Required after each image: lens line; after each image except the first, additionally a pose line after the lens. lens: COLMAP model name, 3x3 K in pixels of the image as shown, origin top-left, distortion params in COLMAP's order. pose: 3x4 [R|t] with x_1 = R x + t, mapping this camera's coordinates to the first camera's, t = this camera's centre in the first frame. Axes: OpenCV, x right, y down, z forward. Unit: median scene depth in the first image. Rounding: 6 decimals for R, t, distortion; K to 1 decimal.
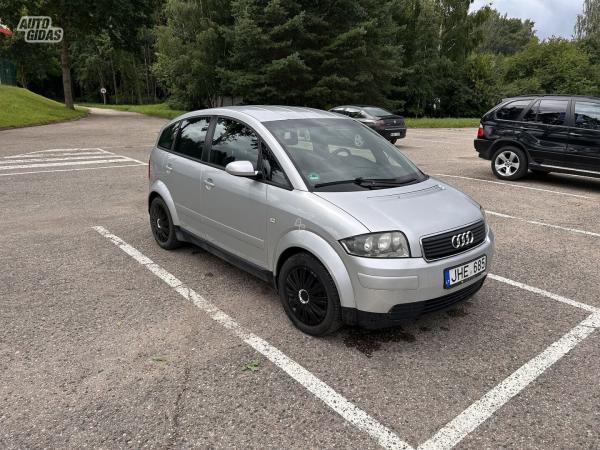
lens RADIAL K [[451.4, 0, 301.7], [0, 451.4, 226.8], [0, 0, 1]] dist [0.044602, -0.048770]
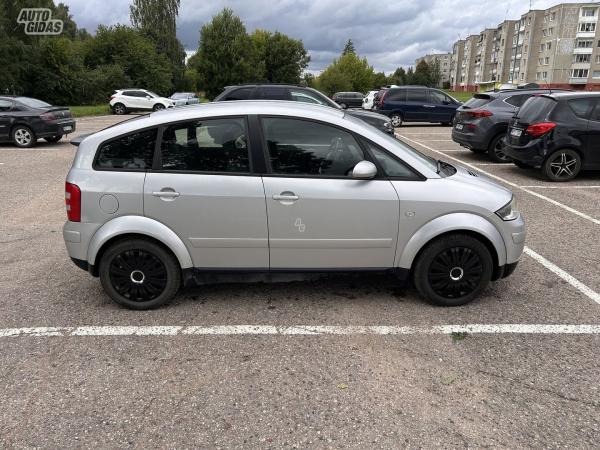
lens RADIAL K [[451.4, 0, 300.1], [0, 451.4, 227.1], [0, 0, 1]] dist [0.044602, -0.048770]
pose [[0.628737, -0.243290, 0.738580, -0.650265], [0.221519, 0.966480, 0.129787, -0.115896], [-0.745399, 0.082008, 0.661555, 0.347002]]
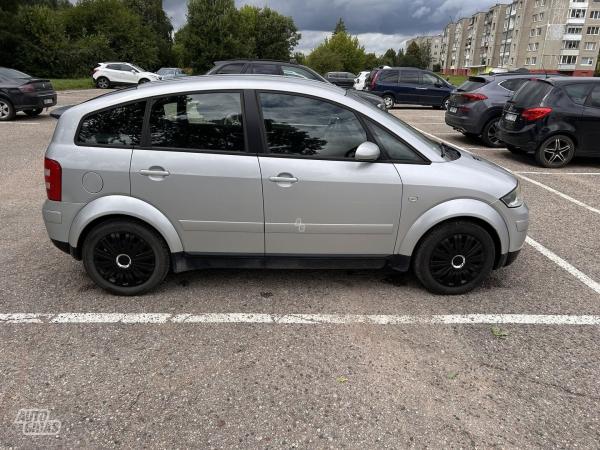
lens RADIAL K [[451.4, 0, 303.8], [0, 451.4, 226.3], [0, 0, 1]] dist [0.044602, -0.048770]
pose [[0.605471, -0.262922, 0.751184, -0.632633], [0.200110, 0.963826, 0.176056, -0.118063], [-0.770299, 0.043723, 0.636182, 0.380756]]
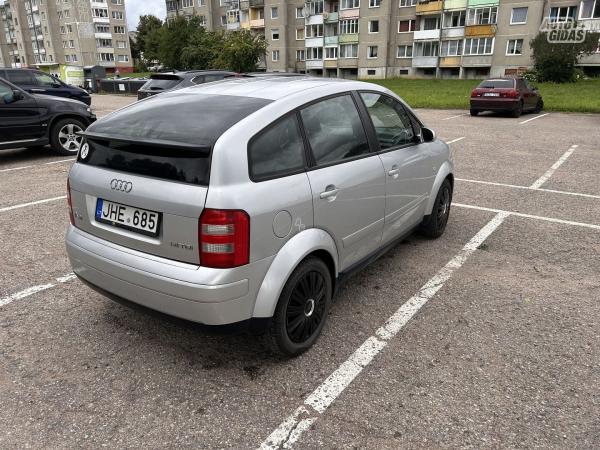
lens RADIAL K [[451.4, 0, 298.0], [0, 451.4, 228.0], [0, 0, 1]] dist [0.044602, -0.048770]
pose [[-0.255537, -0.330939, 0.908394, -0.761838], [0.260780, 0.881169, 0.394379, -0.303847], [-0.930965, 0.337669, -0.138869, 1.050946]]
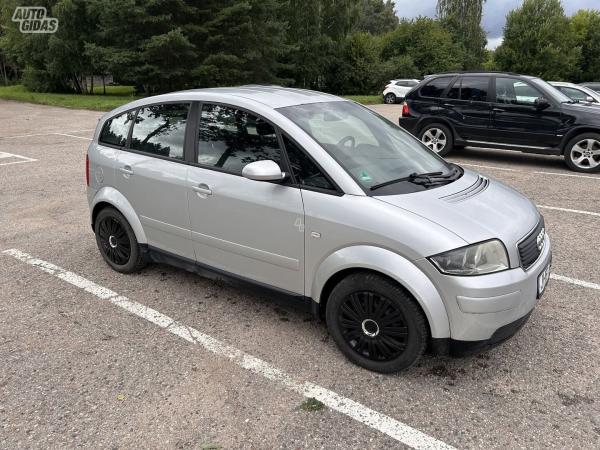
lens RADIAL K [[451.4, 0, 298.2], [0, 451.4, 225.9], [0, 0, 1]] dist [0.044602, -0.048770]
pose [[0.967765, -0.089984, 0.235230, -0.186313], [0.080251, 0.995487, 0.050646, -0.048721], [-0.238726, -0.030136, 0.970619, 0.163079]]
